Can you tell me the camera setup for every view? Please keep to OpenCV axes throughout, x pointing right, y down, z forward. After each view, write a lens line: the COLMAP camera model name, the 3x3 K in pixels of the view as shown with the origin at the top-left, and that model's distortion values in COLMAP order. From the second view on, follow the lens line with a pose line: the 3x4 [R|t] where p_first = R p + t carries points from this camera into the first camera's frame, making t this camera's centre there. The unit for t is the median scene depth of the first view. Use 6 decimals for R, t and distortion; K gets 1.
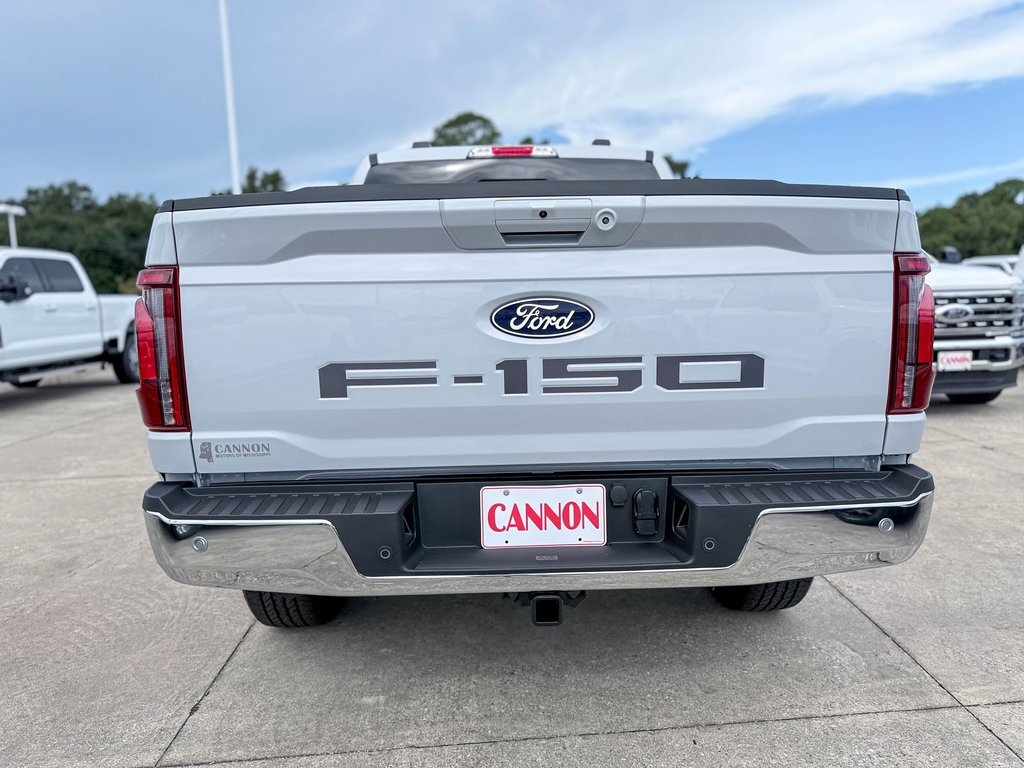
lens RADIAL K [[719.6, 0, 517.2], [0, 719.6, 382.6], [0, 0, 1]] dist [0.116520, -0.189563]
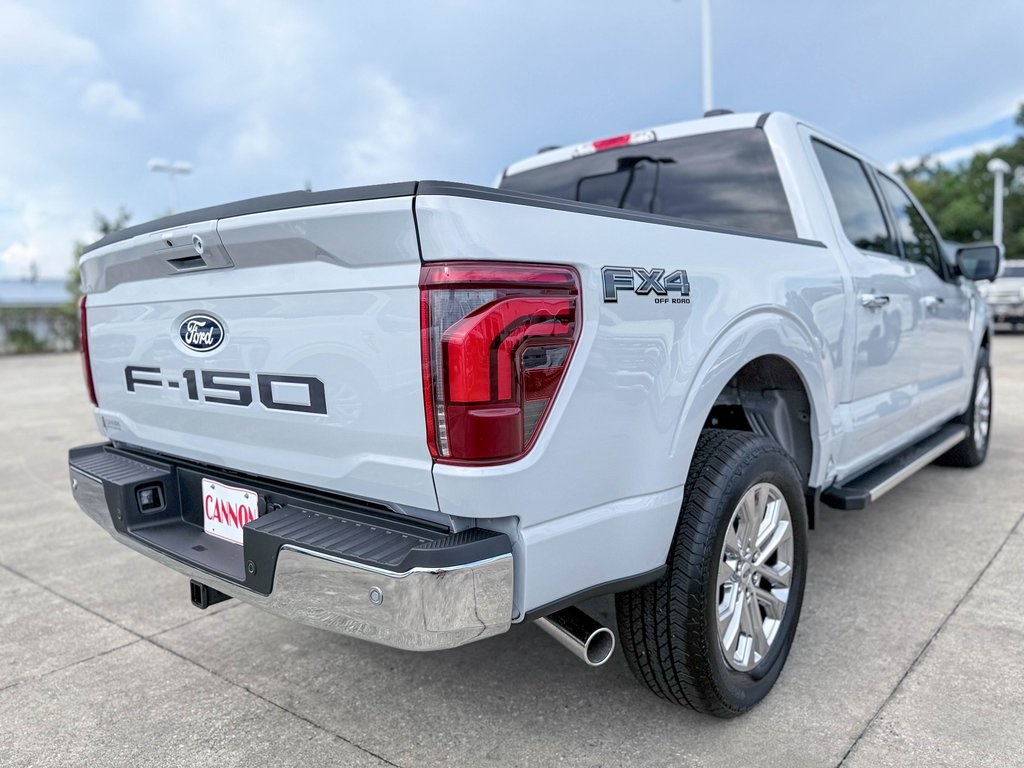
lens RADIAL K [[719.6, 0, 517.2], [0, 719.6, 382.6], [0, 0, 1]] dist [0.116520, -0.189563]
pose [[0.735467, 0.065067, -0.674429, 1.128842], [-0.055770, 0.997814, 0.035450, -0.079509], [0.675262, 0.011541, 0.737488, 0.488591]]
